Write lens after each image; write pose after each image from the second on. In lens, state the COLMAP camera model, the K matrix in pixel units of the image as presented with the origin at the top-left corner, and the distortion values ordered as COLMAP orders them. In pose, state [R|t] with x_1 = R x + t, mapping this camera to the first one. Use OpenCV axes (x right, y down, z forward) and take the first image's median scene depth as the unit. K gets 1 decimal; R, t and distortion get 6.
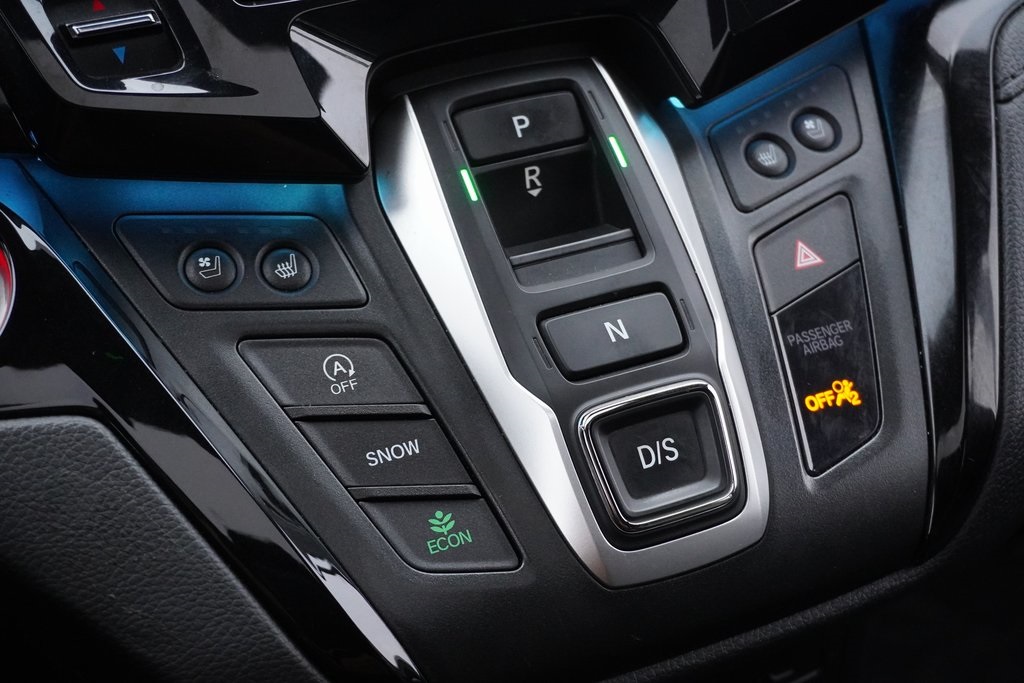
lens RADIAL K [[1970.7, 0, 512.0], [0, 1970.7, 341.5], [0, 0, 1]] dist [0.029221, 0.104993]
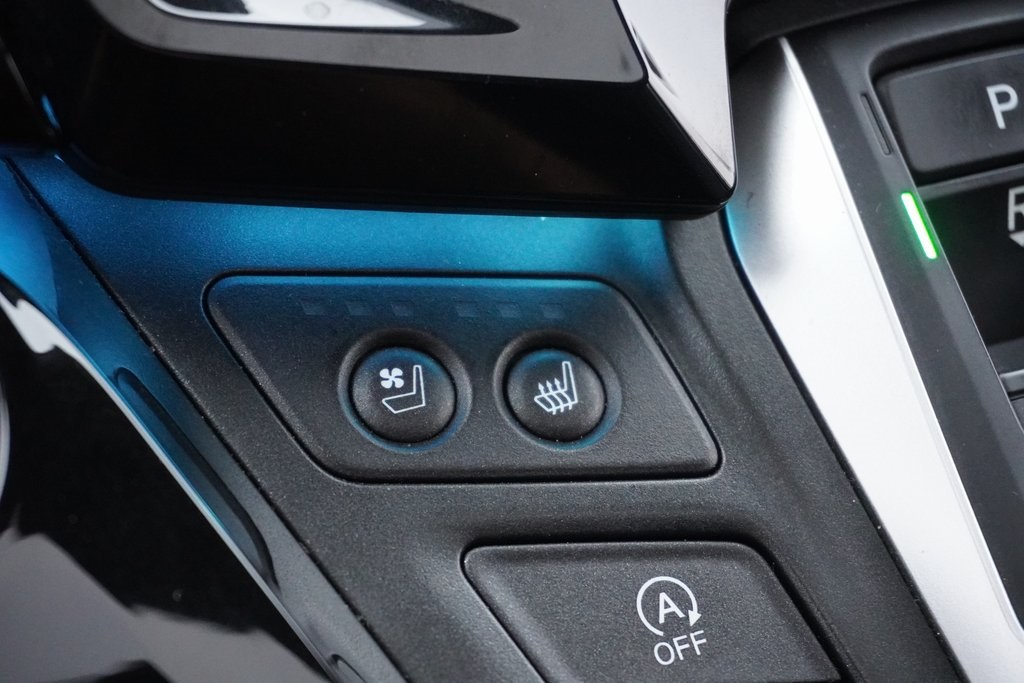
lens RADIAL K [[2313.1, 0, 510.5], [0, 2313.1, 388.6], [0, 0, 1]] dist [0.034762, -0.526511]
pose [[0.999687, 0.024788, 0.003334, -0.128295], [-0.024878, 0.999235, 0.030170, -0.055212], [-0.002583, -0.030243, 0.999539, 0.435356]]
